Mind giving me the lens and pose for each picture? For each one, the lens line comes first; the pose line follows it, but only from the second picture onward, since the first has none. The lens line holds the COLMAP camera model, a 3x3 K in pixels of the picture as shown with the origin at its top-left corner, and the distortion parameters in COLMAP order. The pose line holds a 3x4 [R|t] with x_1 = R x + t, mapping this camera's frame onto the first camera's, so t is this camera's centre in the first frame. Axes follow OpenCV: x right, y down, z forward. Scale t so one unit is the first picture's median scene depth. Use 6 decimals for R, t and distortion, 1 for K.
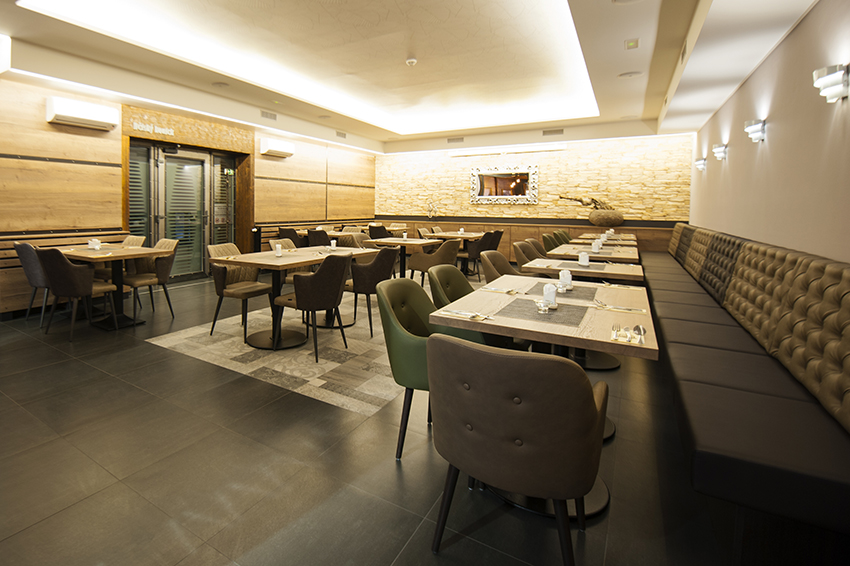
lens RADIAL K [[434.8, 0, 379.3], [0, 434.8, 227.4], [0, 0, 1]] dist [-0.020698, -0.000064]
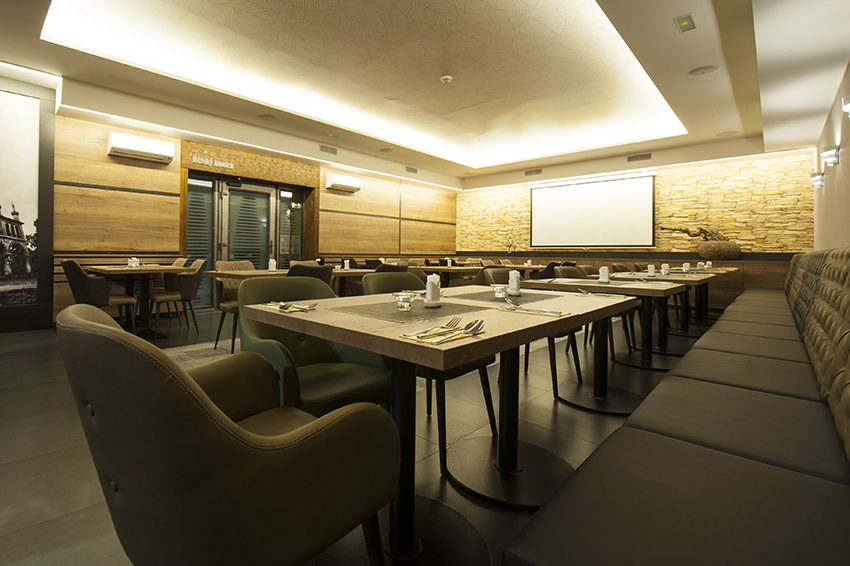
lens RADIAL K [[404.1, 0, 419.2], [0, 404.1, 259.1], [0, 0, 1]] dist [-0.019750, -0.000542]
pose [[0.978632, -0.001994, -0.205608, 0.149520], [-0.005996, 0.999251, -0.038227, 0.039181], [0.205530, 0.038643, 0.977888, 0.098495]]
